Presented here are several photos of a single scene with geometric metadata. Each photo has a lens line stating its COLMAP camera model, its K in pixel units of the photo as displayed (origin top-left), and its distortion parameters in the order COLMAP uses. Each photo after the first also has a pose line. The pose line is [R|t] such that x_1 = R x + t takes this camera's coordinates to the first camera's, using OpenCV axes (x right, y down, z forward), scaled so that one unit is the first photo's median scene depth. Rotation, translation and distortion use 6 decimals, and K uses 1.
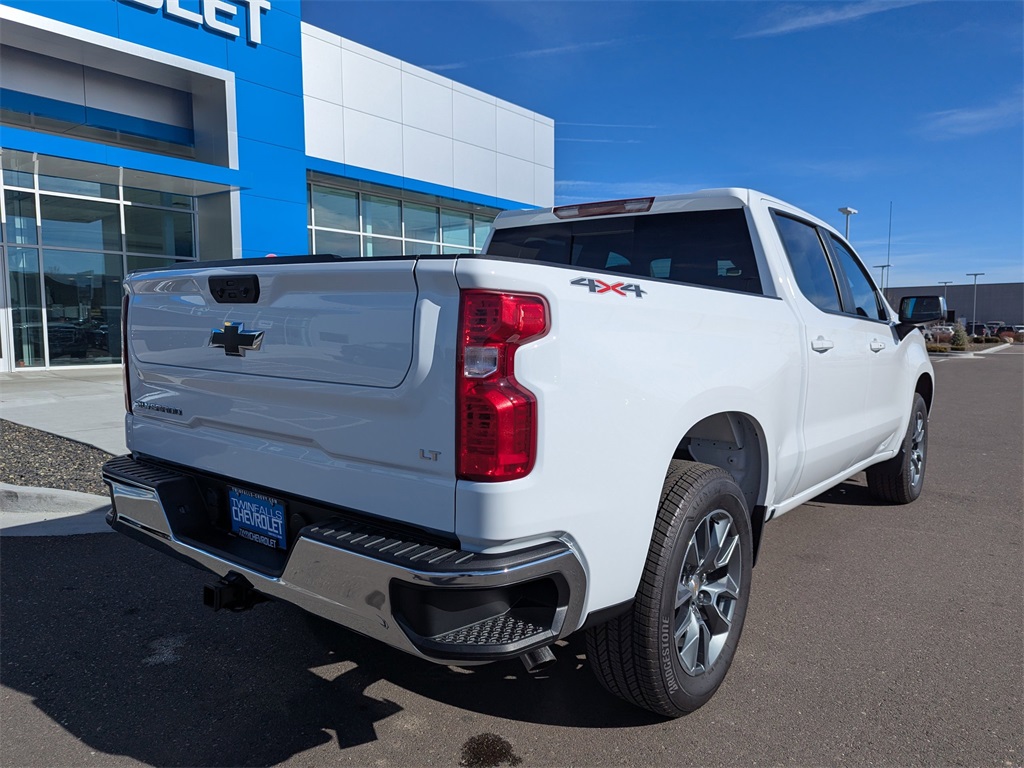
lens RADIAL K [[743.2, 0, 502.5], [0, 743.2, 387.2], [0, 0, 1]] dist [0.042508, -0.030273]
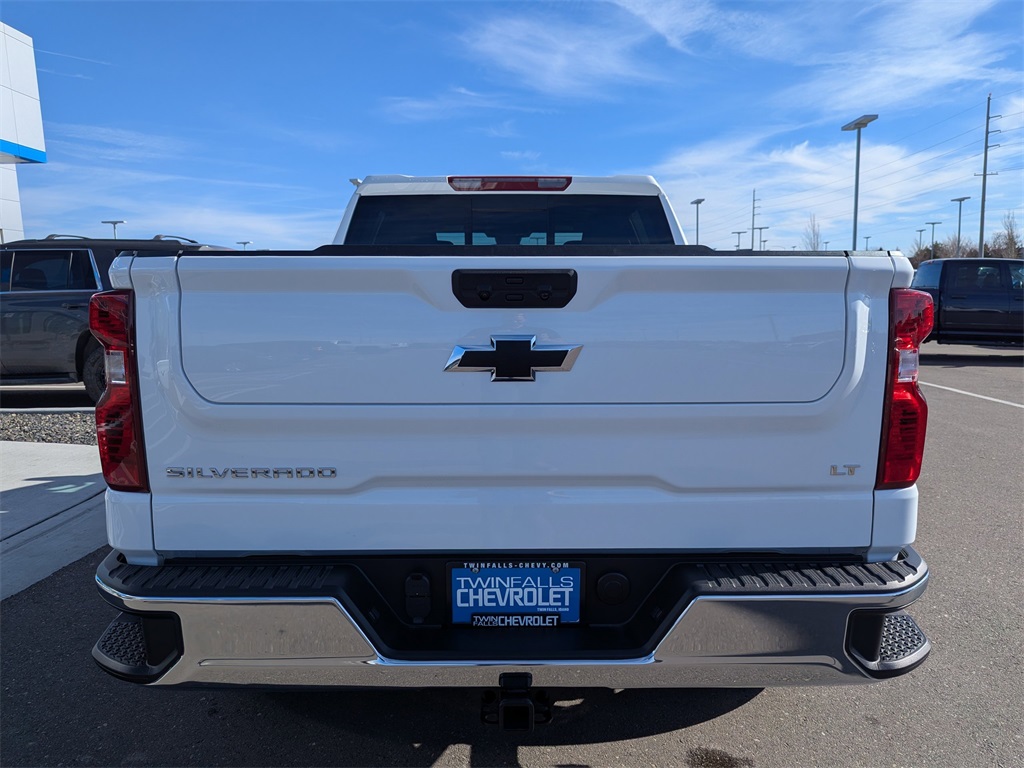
lens RADIAL K [[741.1, 0, 515.4], [0, 741.1, 384.3], [0, 0, 1]] dist [0.047427, -0.031114]
pose [[0.768493, -0.099884, 0.632013, -0.769618], [0.071384, 0.994958, 0.070446, -0.084407], [-0.635863, -0.009022, 0.771749, 0.428097]]
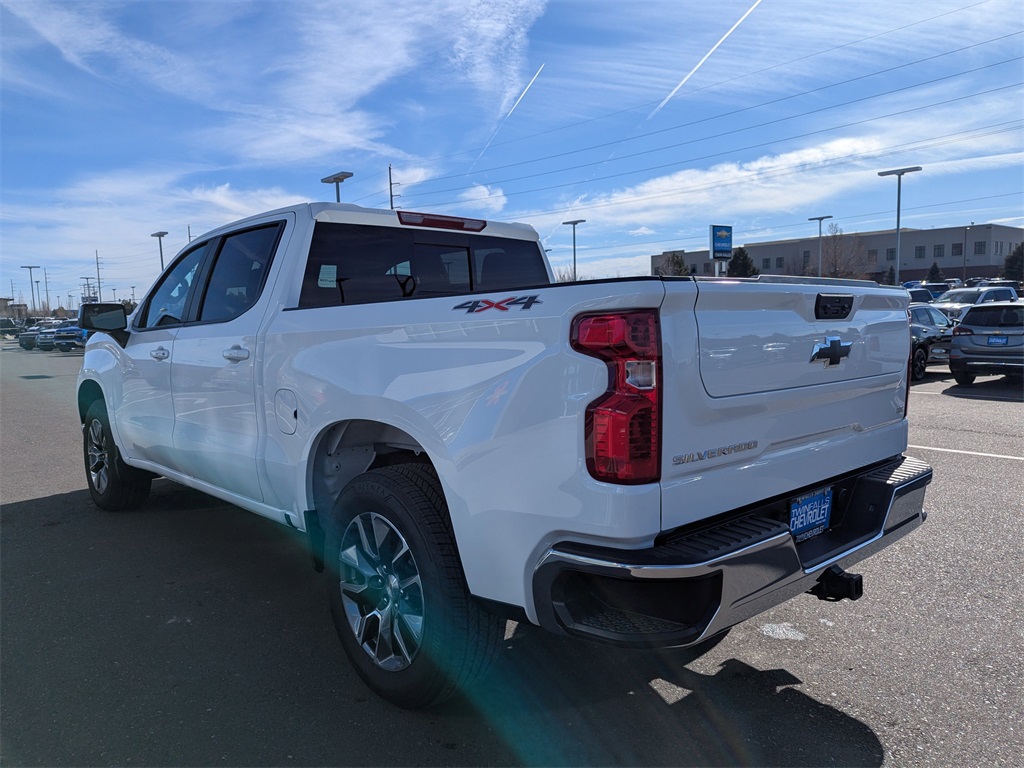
lens RADIAL K [[745.7, 0, 499.0], [0, 745.7, 377.6], [0, 0, 1]] dist [0.041983, -0.024844]
pose [[0.149132, -0.093159, 0.984419, -1.445786], [0.104693, 0.991444, 0.077964, -0.156322], [-0.983259, 0.091435, 0.157609, 1.246489]]
